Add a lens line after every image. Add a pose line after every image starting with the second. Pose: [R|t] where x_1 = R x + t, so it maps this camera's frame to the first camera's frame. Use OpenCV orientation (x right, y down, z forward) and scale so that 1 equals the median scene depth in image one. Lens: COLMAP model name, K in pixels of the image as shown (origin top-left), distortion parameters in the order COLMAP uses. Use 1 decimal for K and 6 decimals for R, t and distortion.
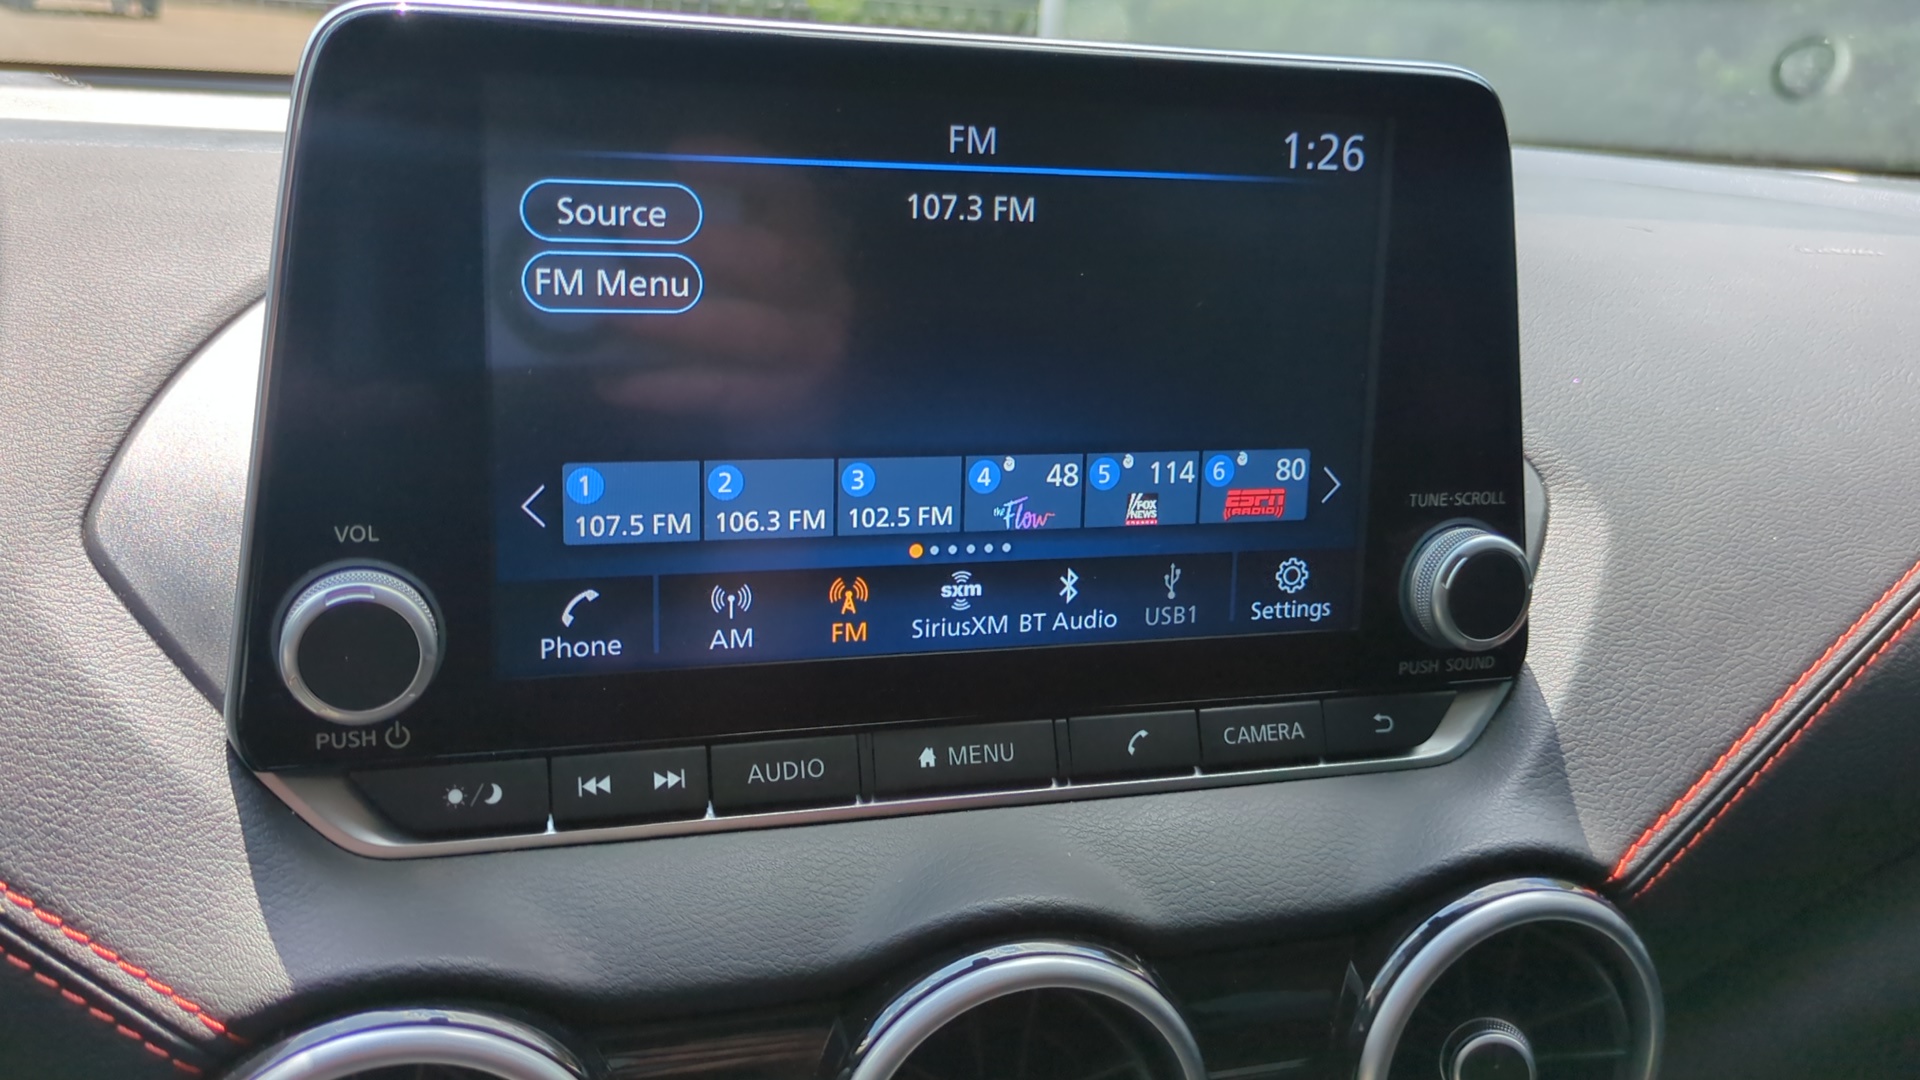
lens RADIAL K [[1482.1, 0, 949.8], [0, 1482.1, 530.3], [0, 0, 1]] dist [0.021881, -0.030955]
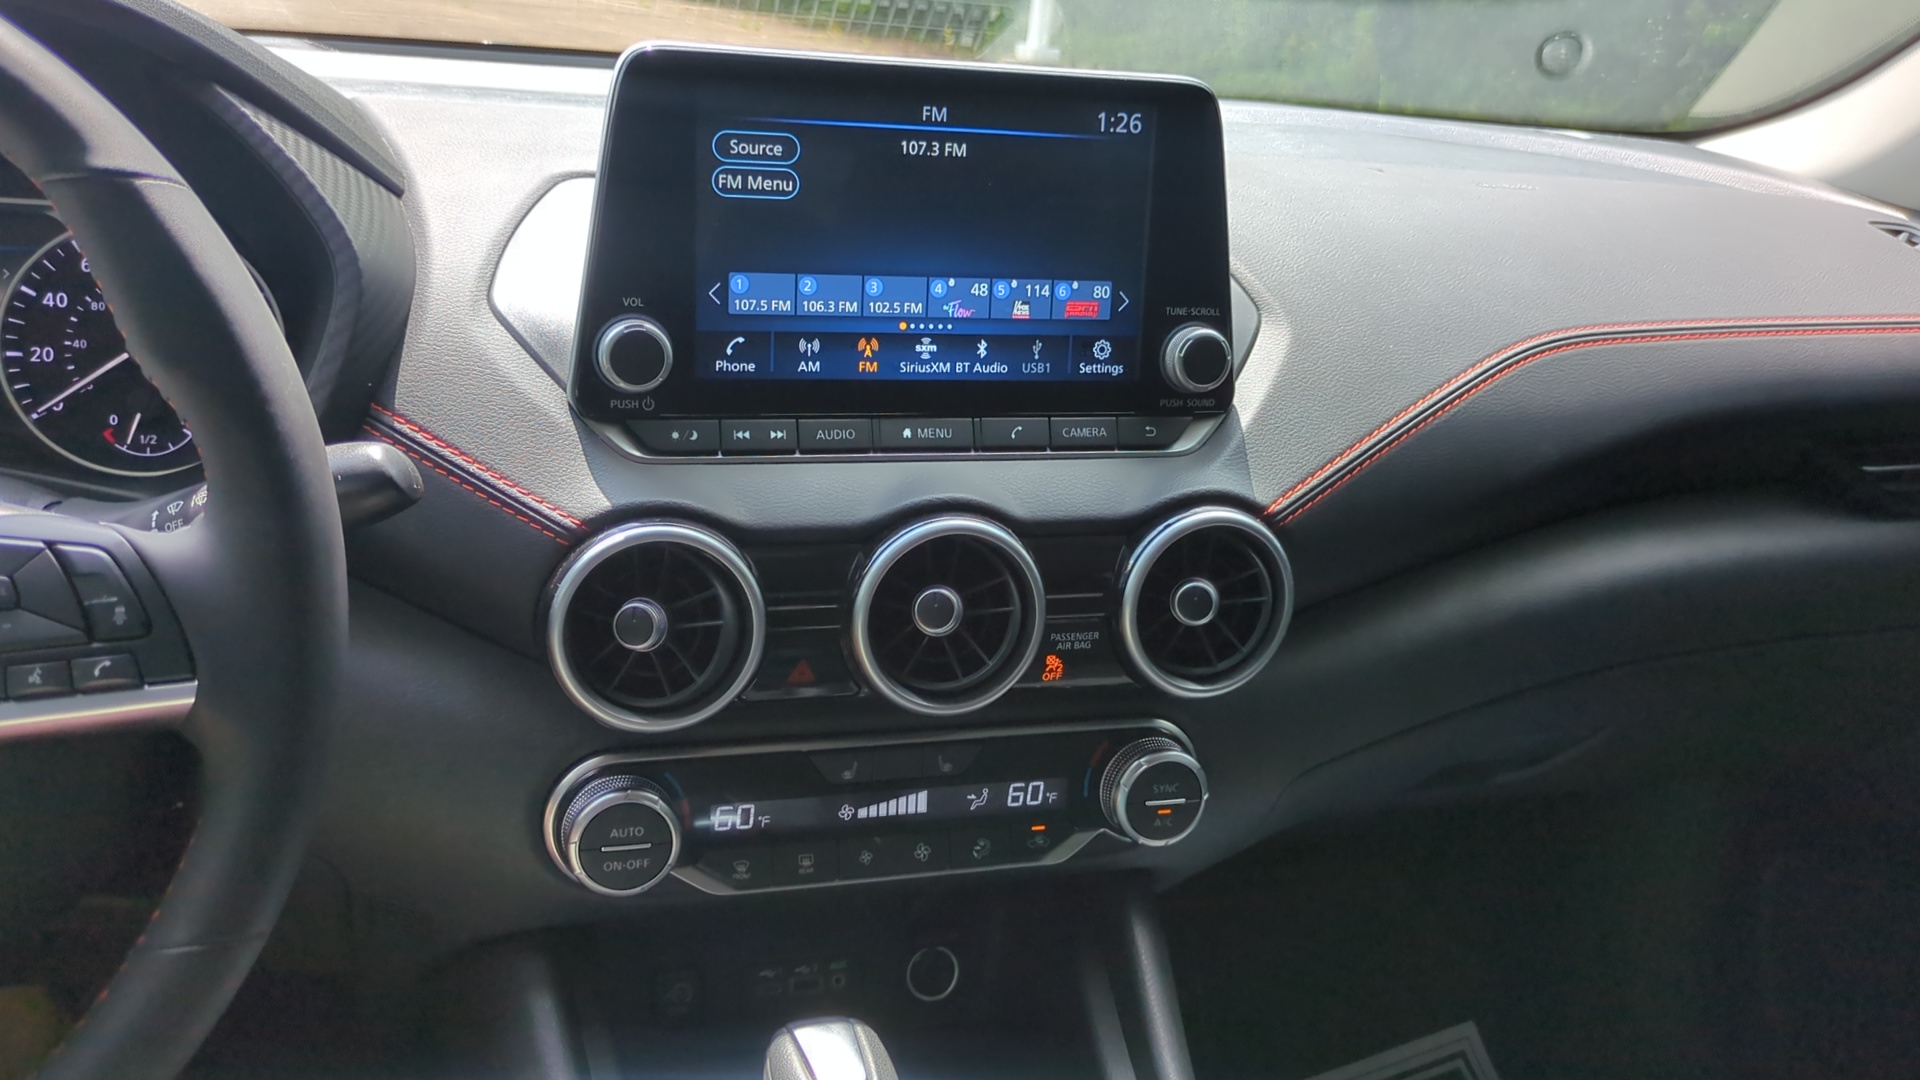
lens RADIAL K [[1482.1, 0, 950.5], [0, 1482.1, 530.6], [0, 0, 1]] dist [0.021881, -0.030955]
pose [[0.999802, 0.017212, 0.009998, 0.025288], [-0.017623, 0.998936, 0.042622, 0.199811], [-0.009253, -0.042790, 0.999041, -0.966663]]
